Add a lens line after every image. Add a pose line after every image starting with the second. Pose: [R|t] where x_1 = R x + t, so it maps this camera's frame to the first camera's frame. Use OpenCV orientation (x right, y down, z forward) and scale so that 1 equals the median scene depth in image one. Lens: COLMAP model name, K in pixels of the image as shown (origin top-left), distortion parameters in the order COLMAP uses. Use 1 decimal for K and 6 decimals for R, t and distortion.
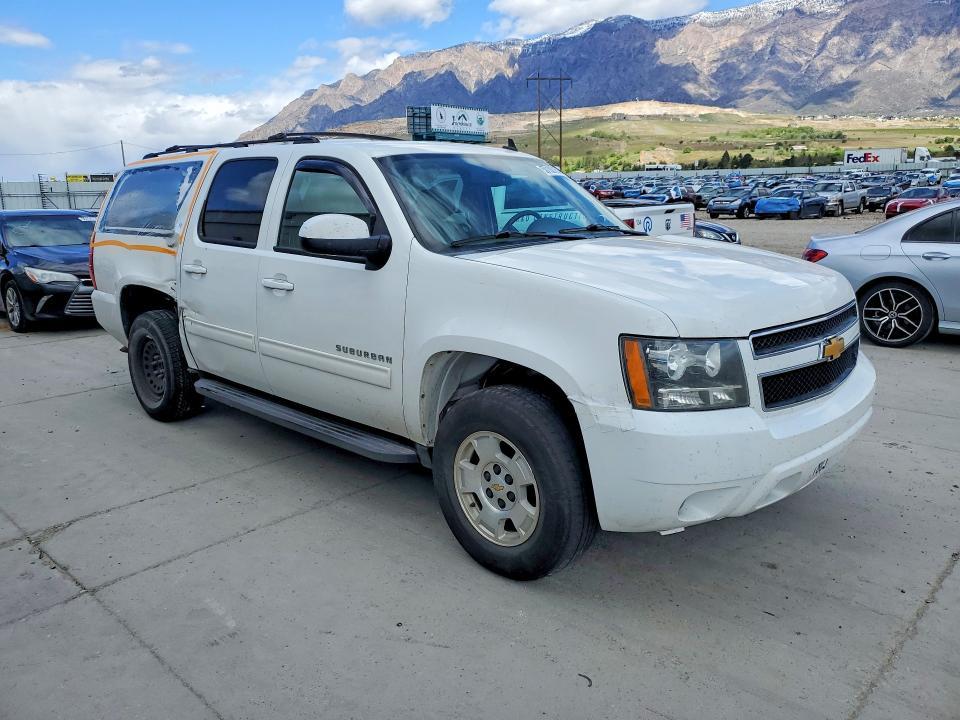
lens RADIAL K [[775.9, 0, 481.2], [0, 775.9, 352.9], [0, 0, 1]] dist [0.044560, 0.001837]
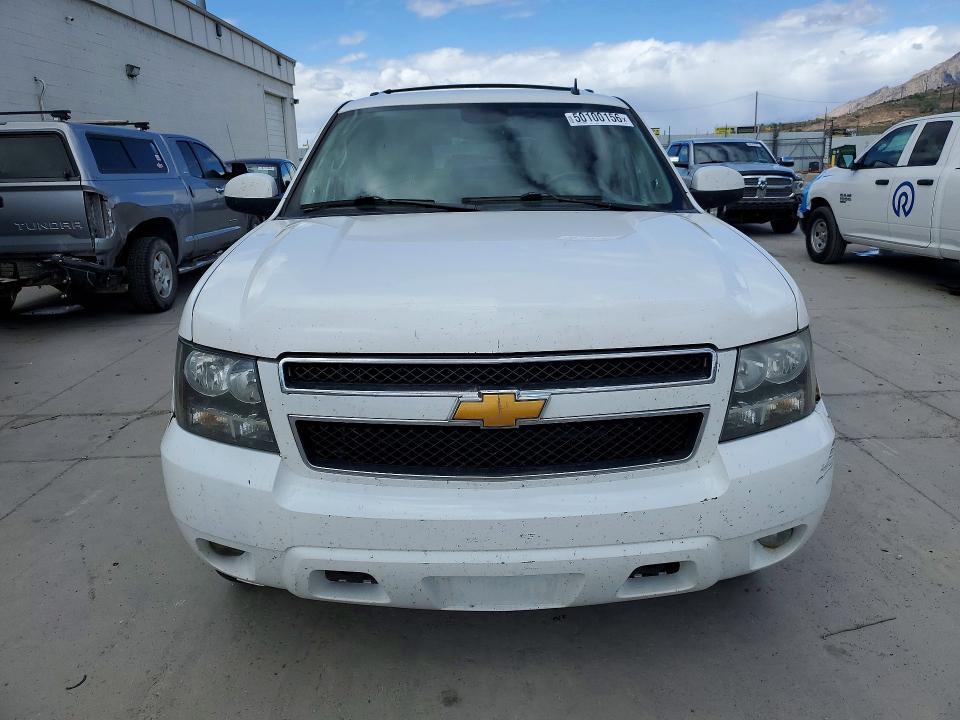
lens RADIAL K [[775.9, 0, 480.6], [0, 775.9, 363.9], [0, 0, 1]] dist [0.044560, 0.001837]
pose [[0.707349, 0.199346, -0.678173, 0.949849], [-0.149967, 0.979891, 0.131617, -0.137457], [0.690773, 0.008604, 0.723021, 0.603902]]
